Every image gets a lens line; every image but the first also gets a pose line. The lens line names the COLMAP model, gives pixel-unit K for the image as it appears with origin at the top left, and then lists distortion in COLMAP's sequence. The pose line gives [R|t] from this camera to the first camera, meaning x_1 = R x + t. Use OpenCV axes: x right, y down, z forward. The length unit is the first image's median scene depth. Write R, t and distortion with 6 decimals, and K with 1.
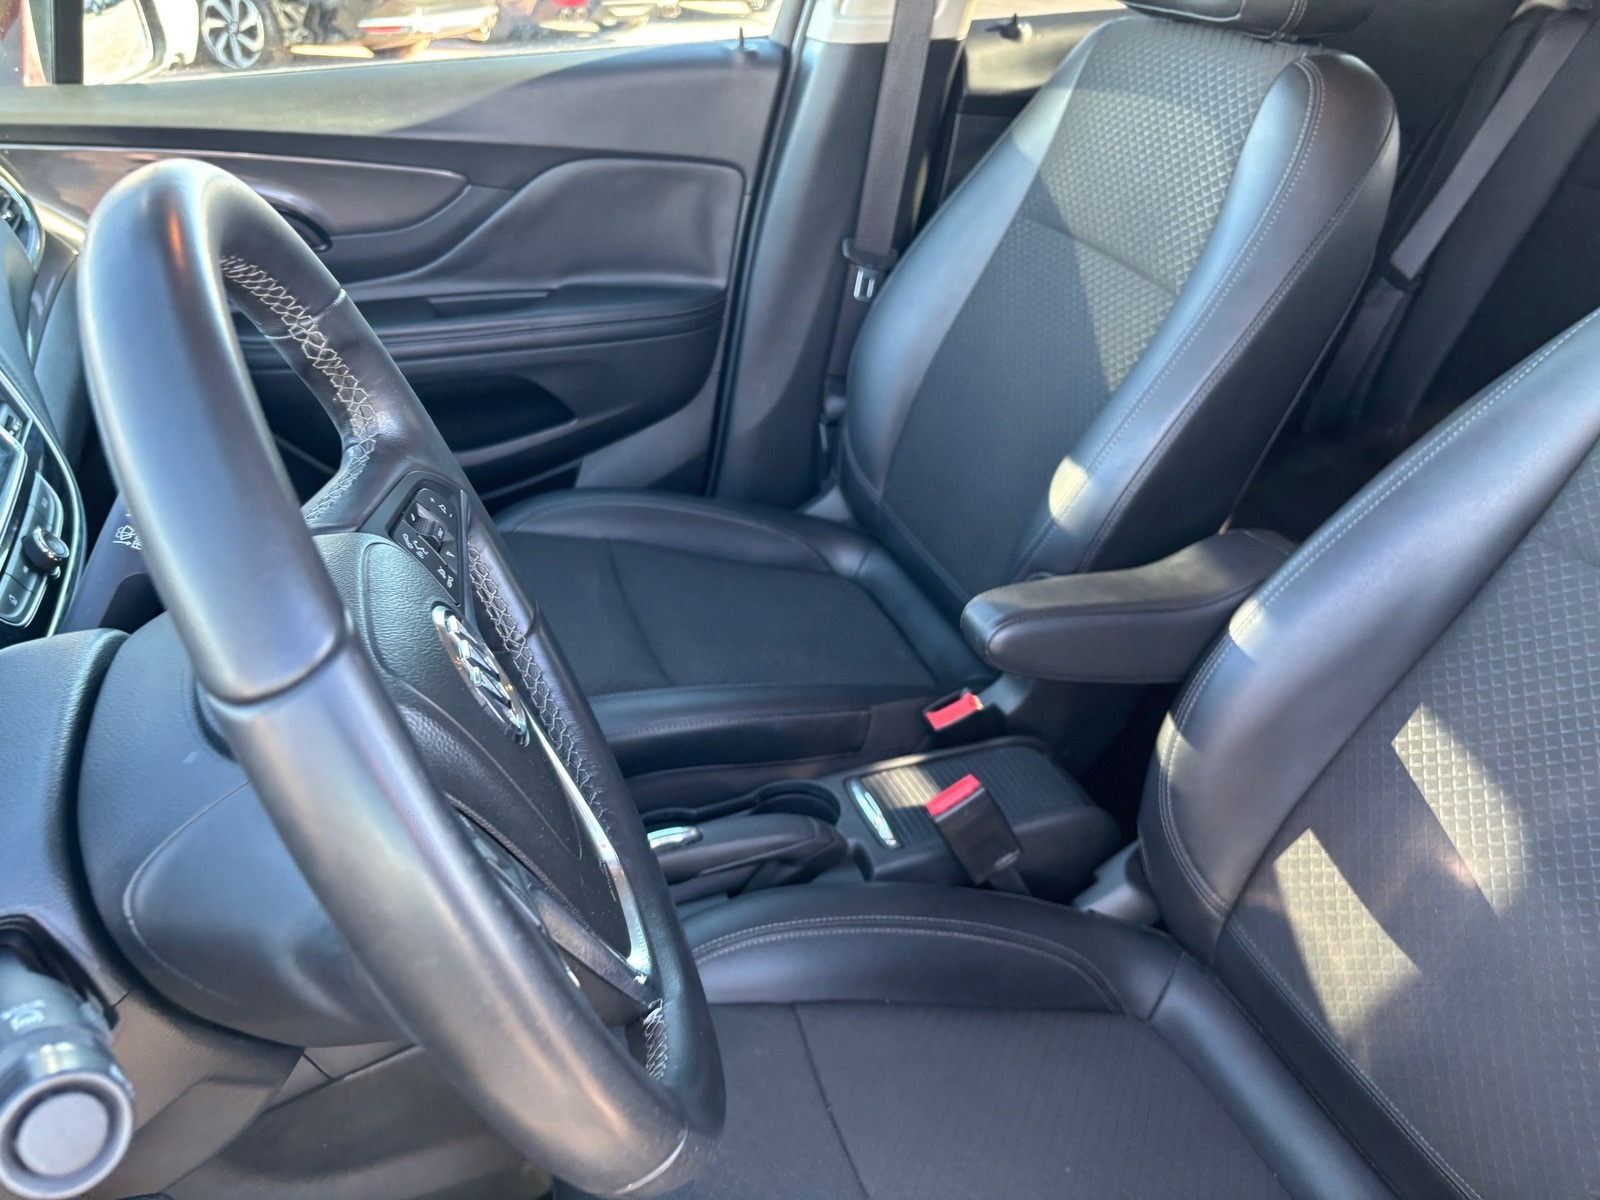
lens RADIAL K [[1209.1, 0, 799.8], [0, 1209.1, 559.3], [0, 0, 1]] dist [-0.009600, -0.003321]
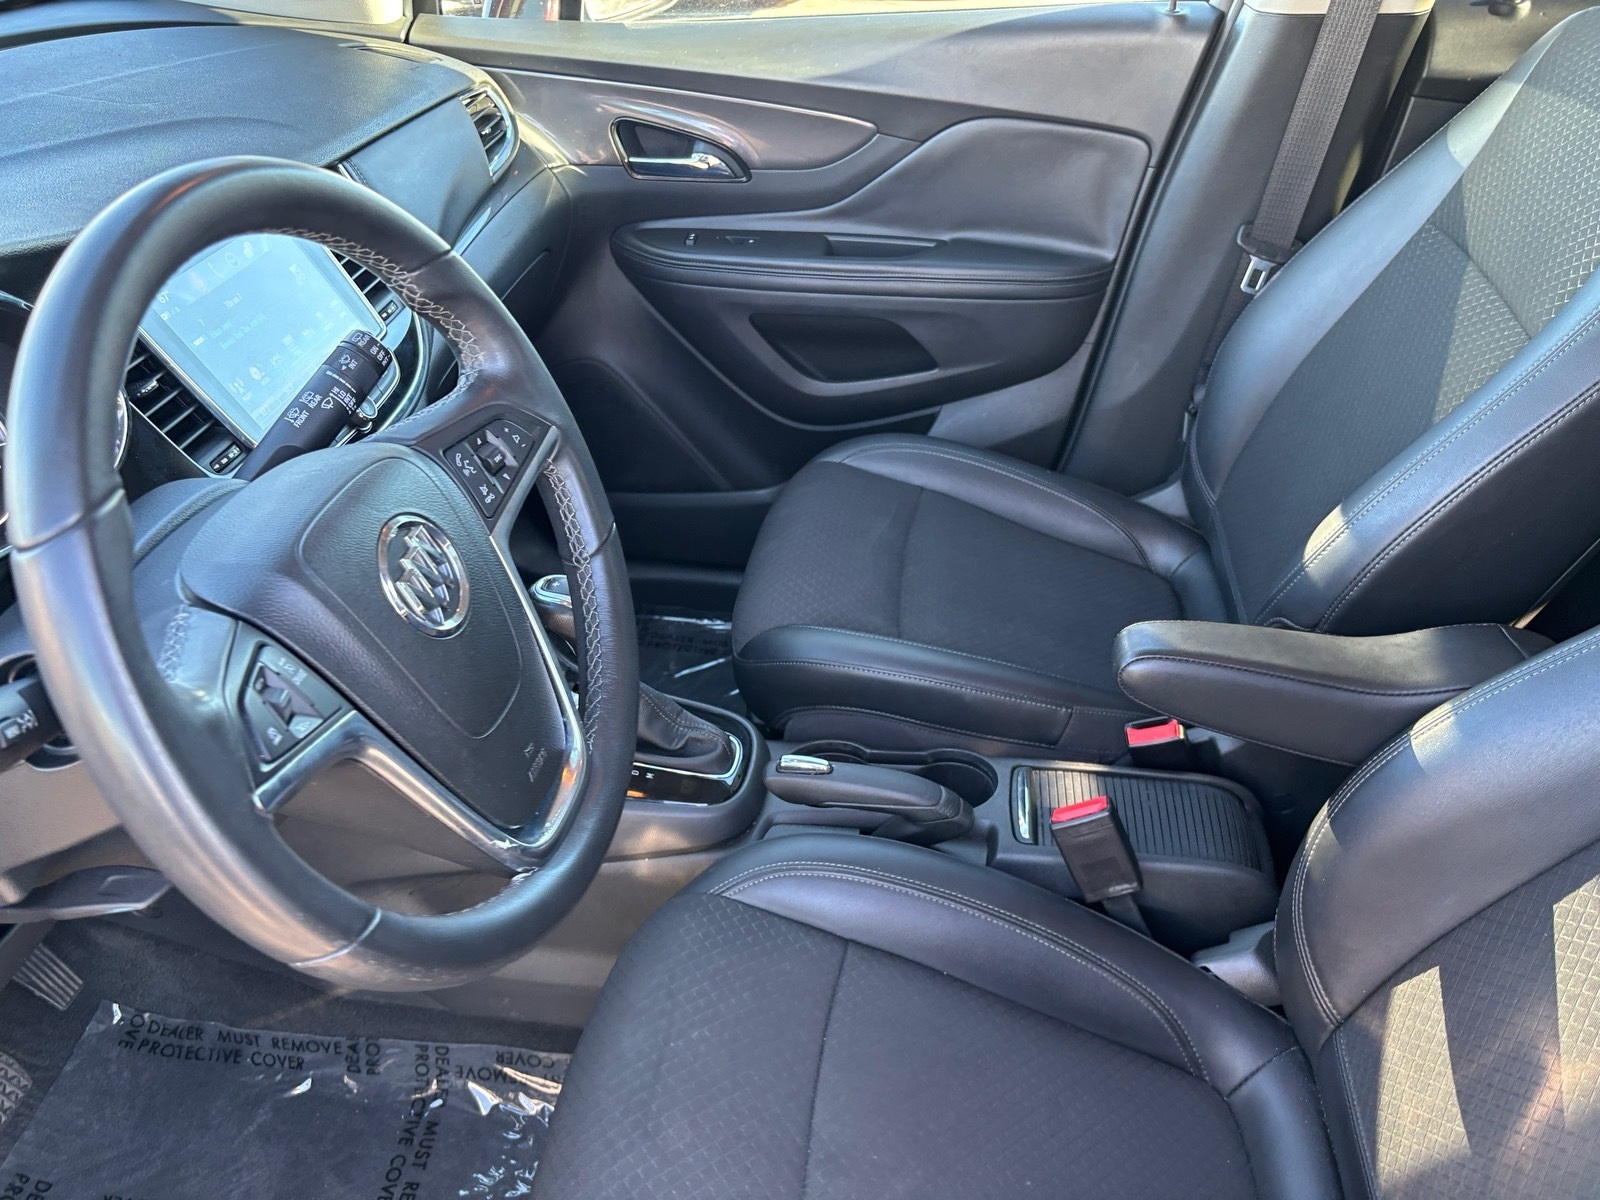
lens RADIAL K [[1202.5, 0, 820.6], [0, 1202.5, 594.1], [0, 0, 1]] dist [0.011984, -0.054341]
pose [[0.883965, 0.237691, -0.402628, 0.260653], [-0.202177, 0.970786, 0.129224, -0.056156], [0.421581, -0.032827, 0.906196, 0.009663]]
